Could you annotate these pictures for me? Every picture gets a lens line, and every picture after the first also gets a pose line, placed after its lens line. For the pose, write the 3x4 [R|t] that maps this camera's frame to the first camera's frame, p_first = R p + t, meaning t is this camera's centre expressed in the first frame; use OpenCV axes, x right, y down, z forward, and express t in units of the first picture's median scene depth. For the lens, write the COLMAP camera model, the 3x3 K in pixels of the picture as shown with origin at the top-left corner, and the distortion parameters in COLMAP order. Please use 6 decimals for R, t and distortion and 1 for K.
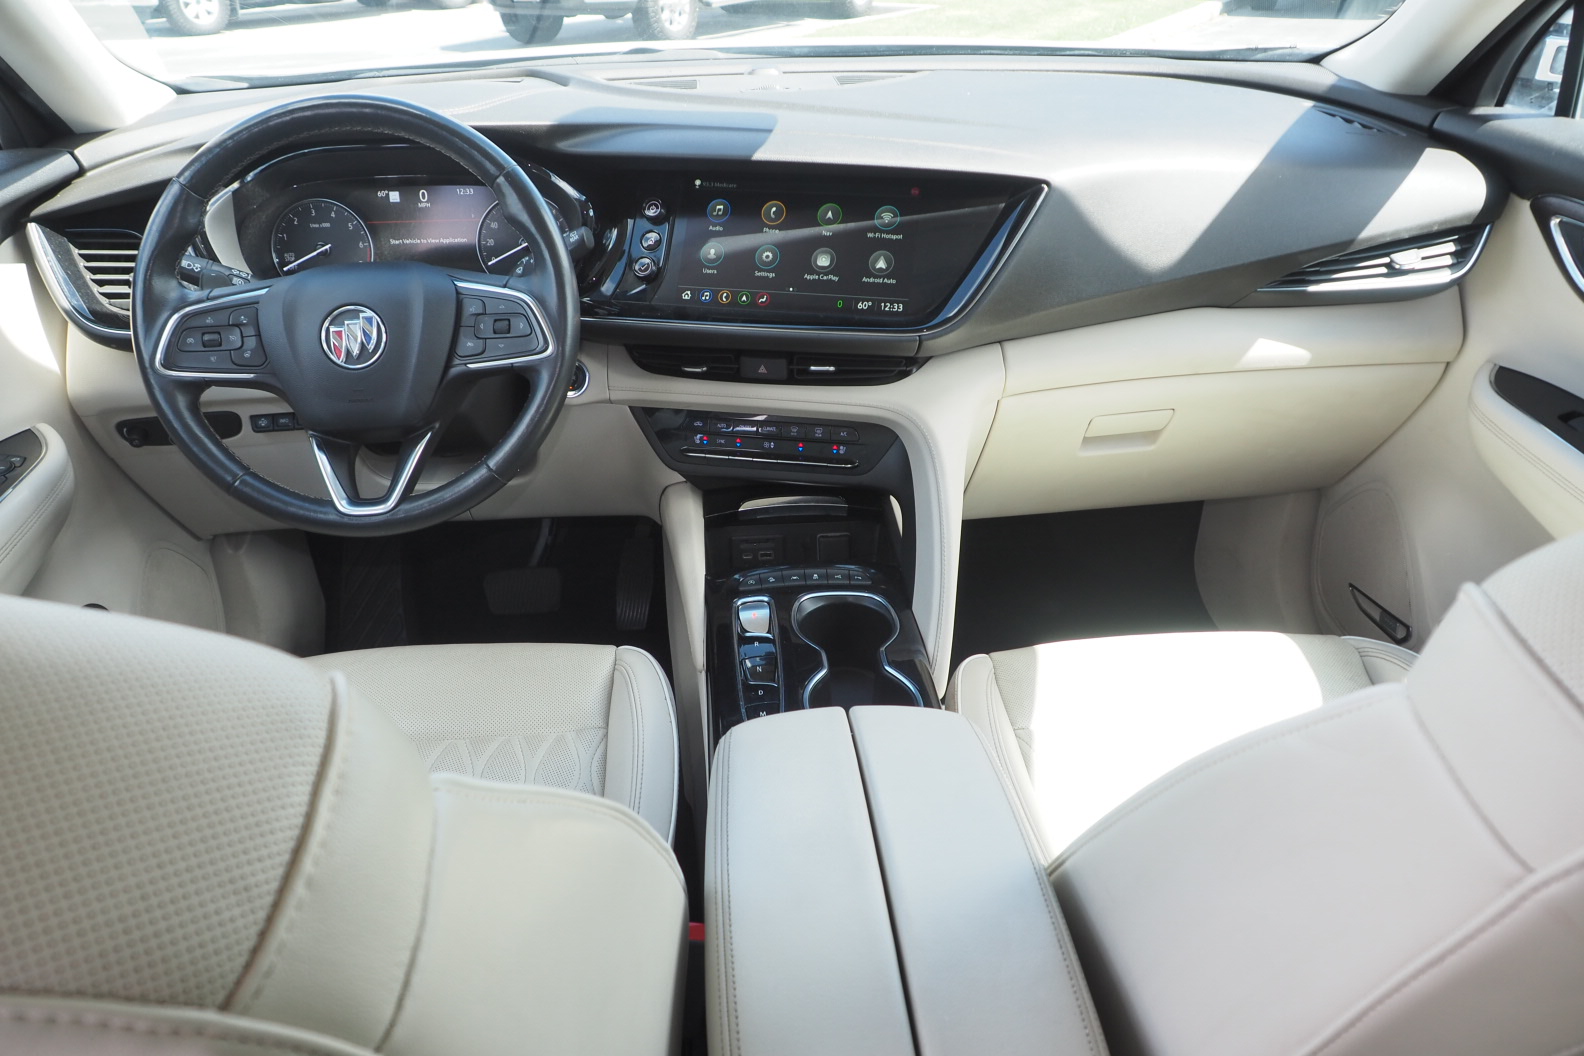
lens RADIAL K [[1175.0, 0, 787.5], [0, 1175.0, 542.5], [0, 0, 1]] dist [-0.016225, 0.001288]
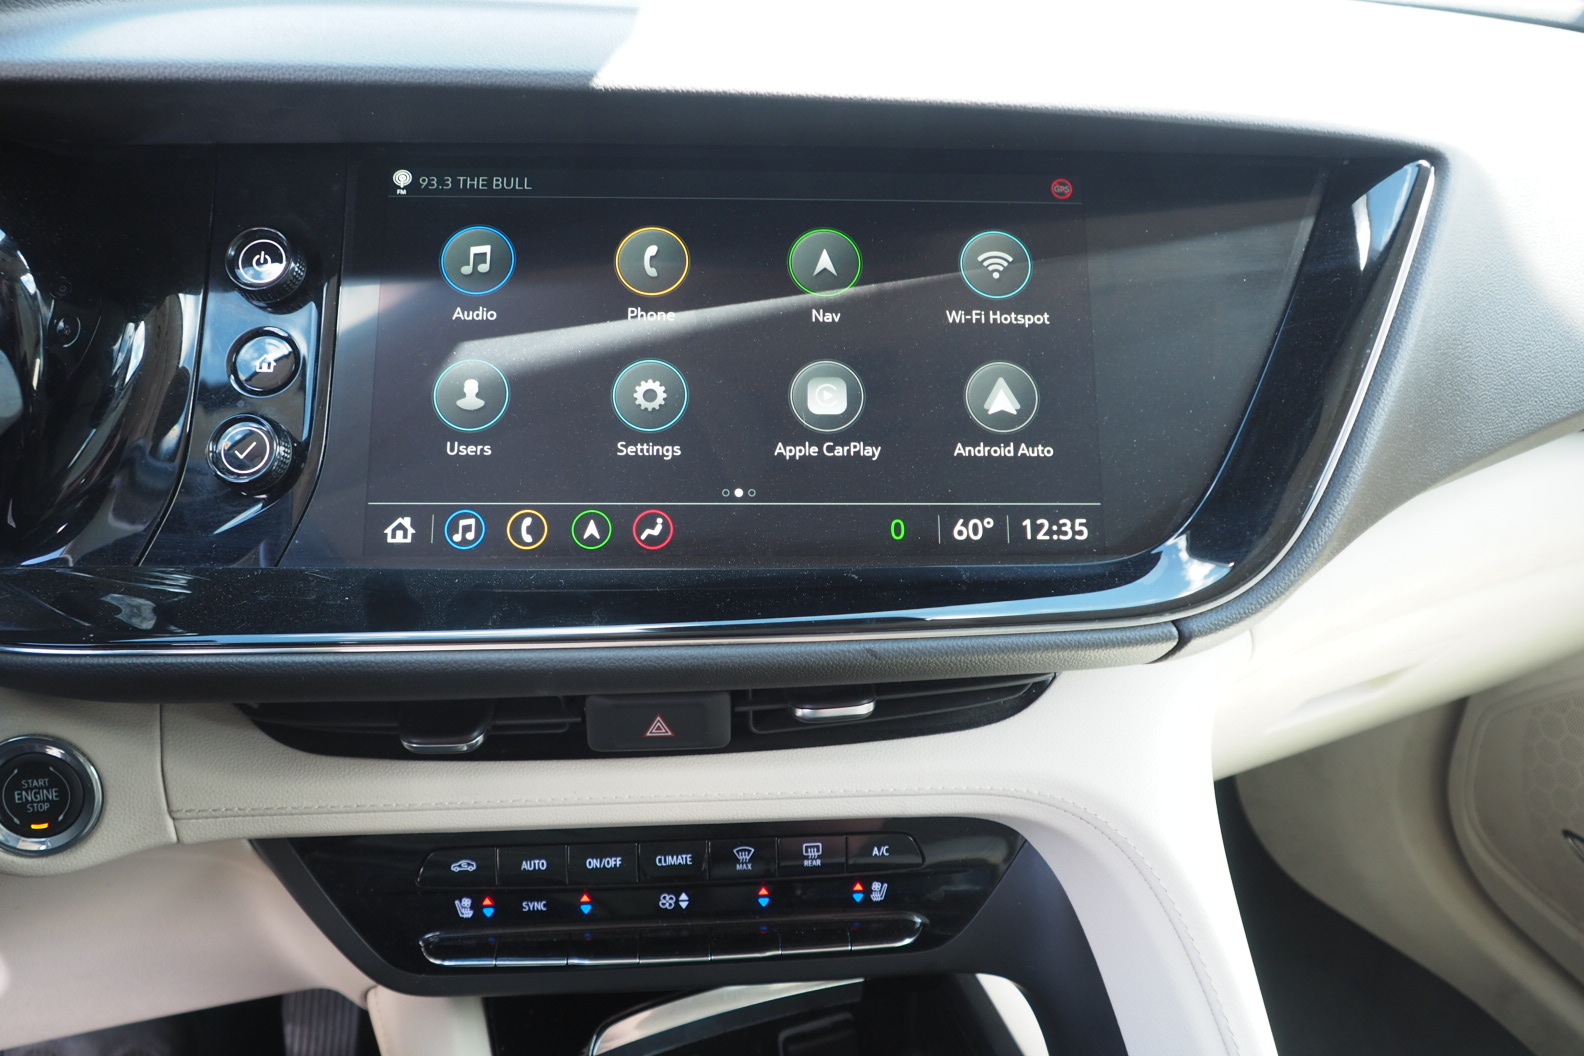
lens RADIAL K [[1175.0, 0, 801.9], [0, 1175.0, 524.5], [0, 0, 1]] dist [-0.016225, 0.001288]
pose [[0.960674, -0.091412, 0.262200, -0.065456], [0.103793, 0.994027, -0.033737, -0.192529], [-0.257550, 0.059625, 0.964424, 0.677470]]
